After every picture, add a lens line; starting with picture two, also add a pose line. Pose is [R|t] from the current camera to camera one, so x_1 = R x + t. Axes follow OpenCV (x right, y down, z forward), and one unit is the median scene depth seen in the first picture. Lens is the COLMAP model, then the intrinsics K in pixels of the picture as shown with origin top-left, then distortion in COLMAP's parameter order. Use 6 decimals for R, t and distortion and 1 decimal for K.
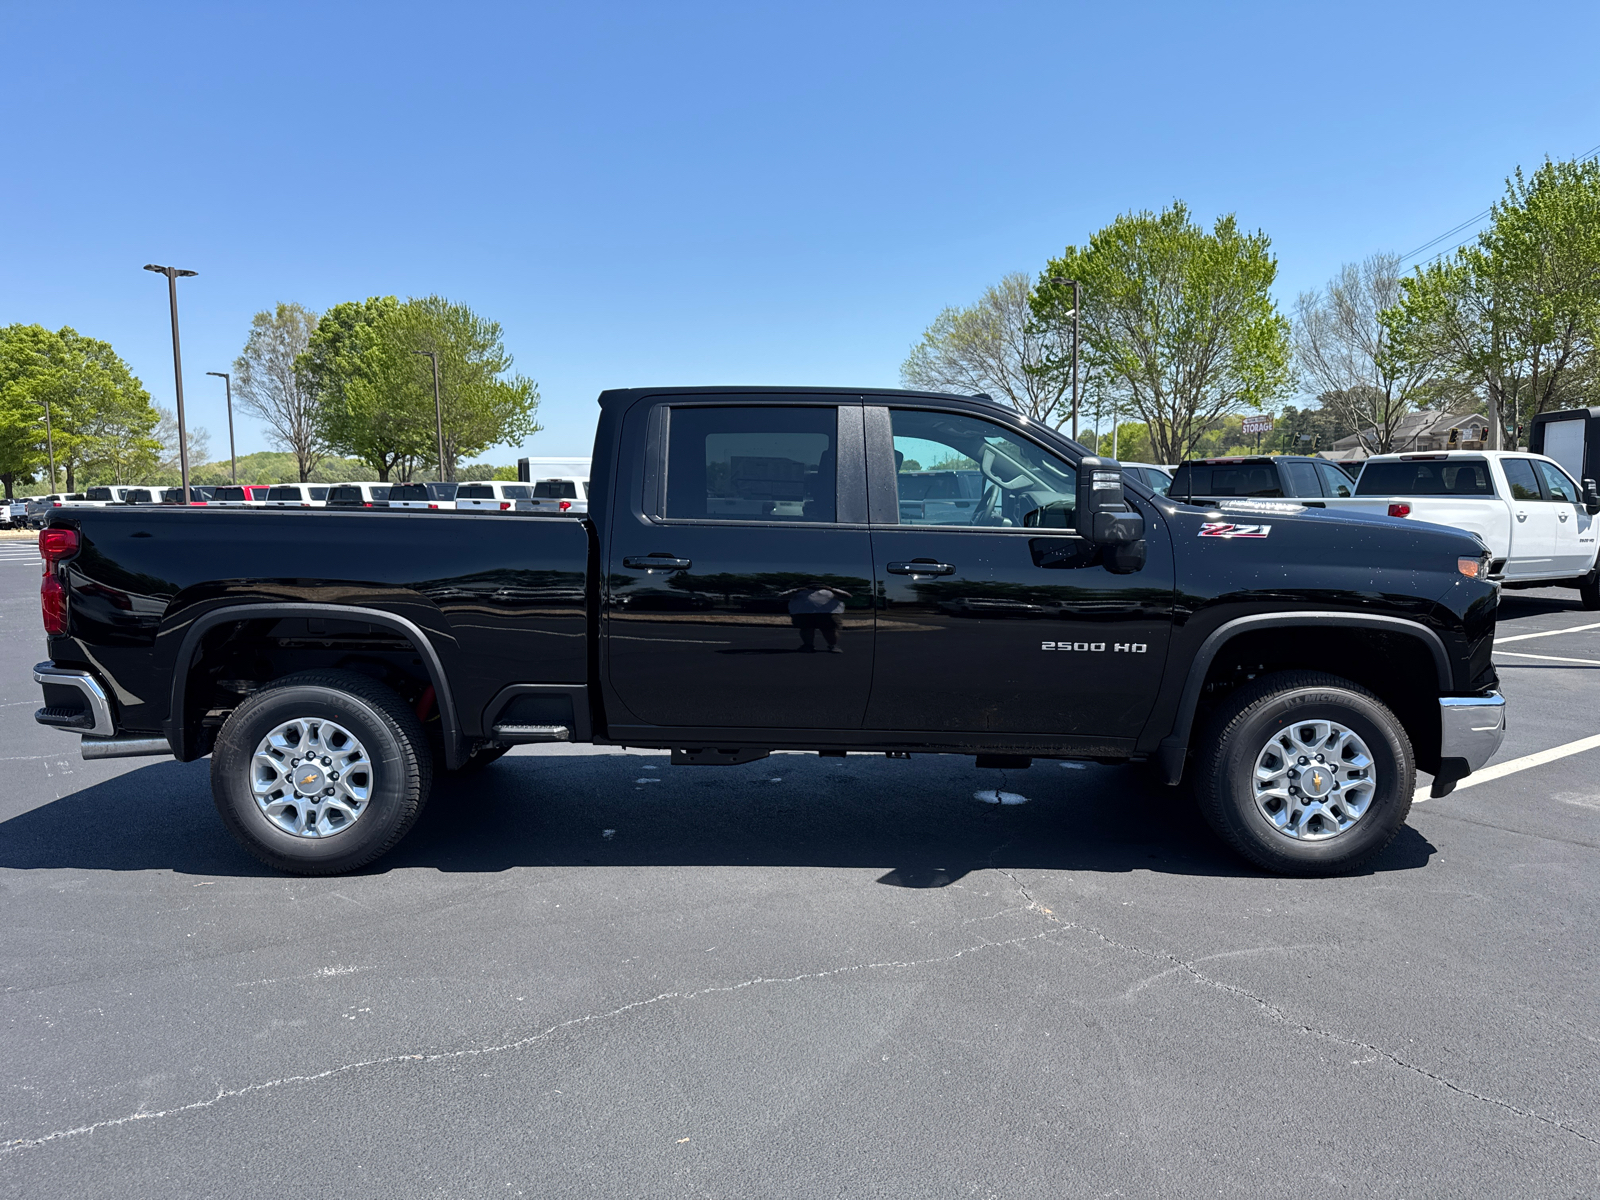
lens RADIAL K [[1169.8, 0, 808.3], [0, 1169.8, 577.1], [0, 0, 1]] dist [-0.002352, -0.003460]
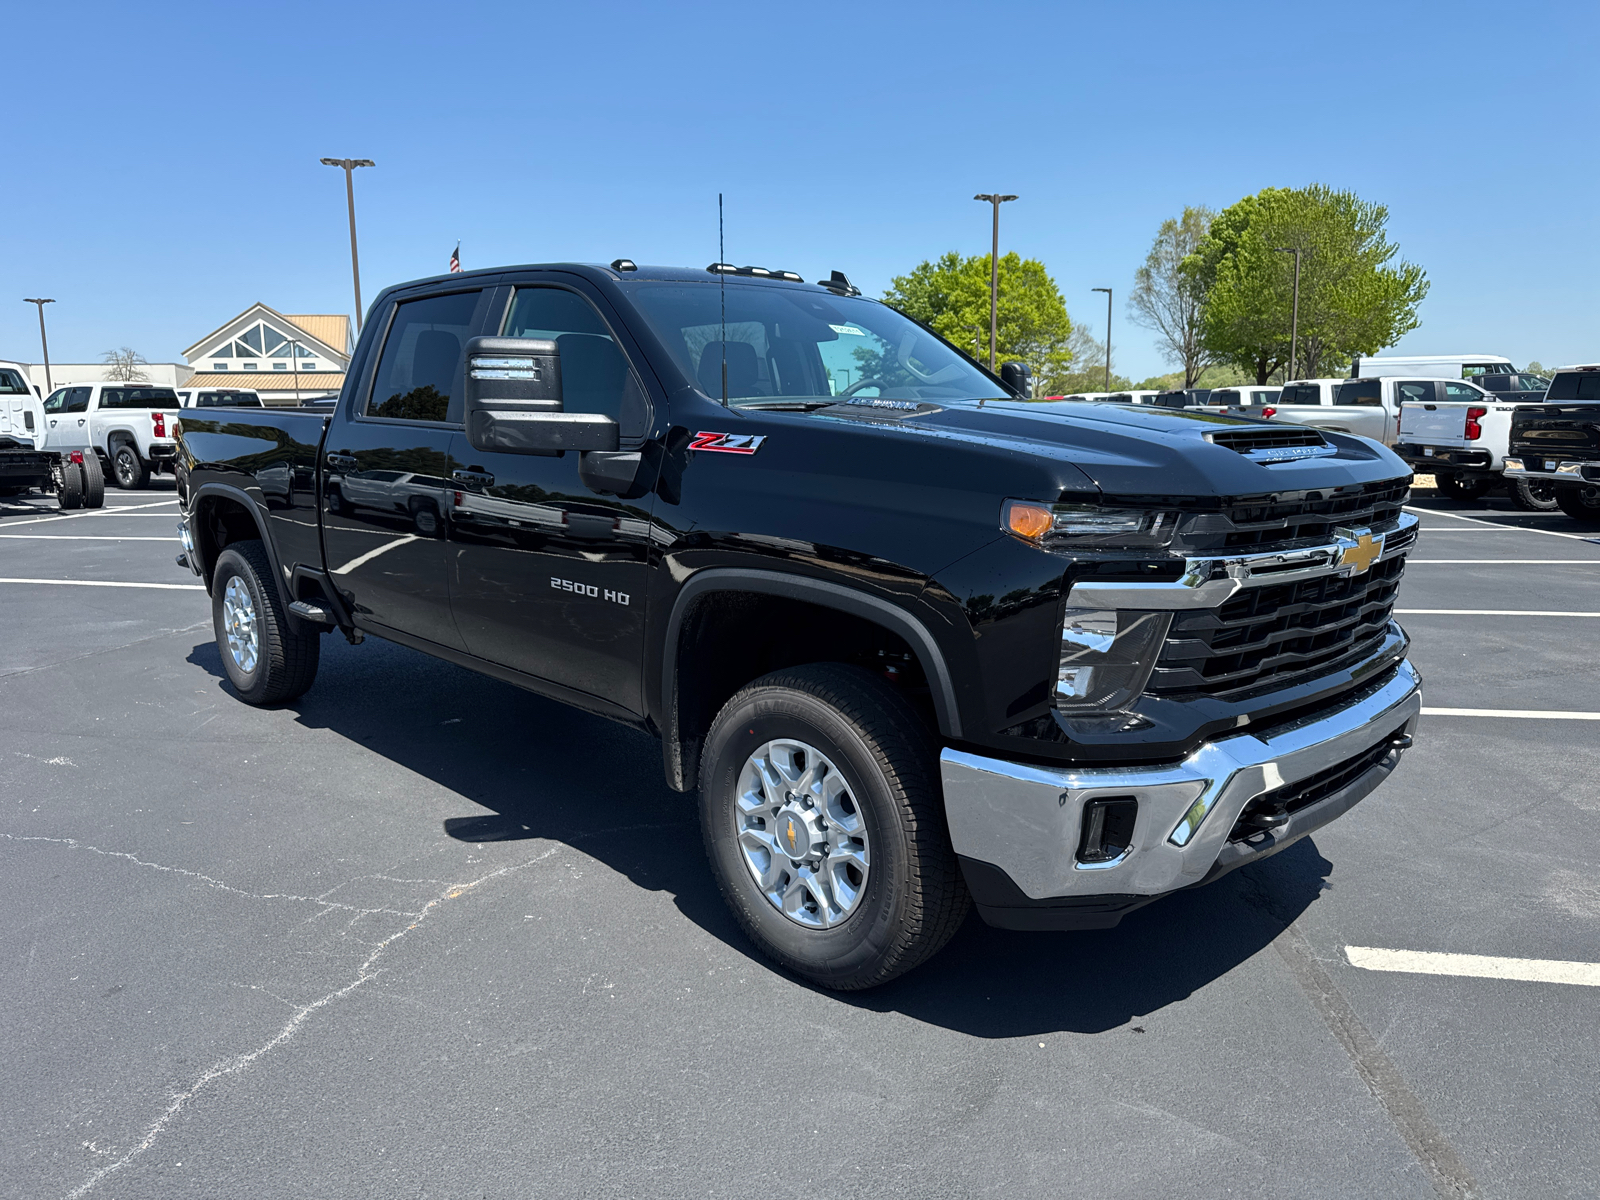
lens RADIAL K [[1169.8, 0, 808.3], [0, 1169.8, 577.1], [0, 0, 1]] dist [-0.002352, -0.003460]
pose [[0.693762, 0.100884, -0.713103, 0.637728], [-0.045380, 0.994296, 0.096516, -0.021641], [0.718773, -0.034599, 0.694383, 0.404124]]
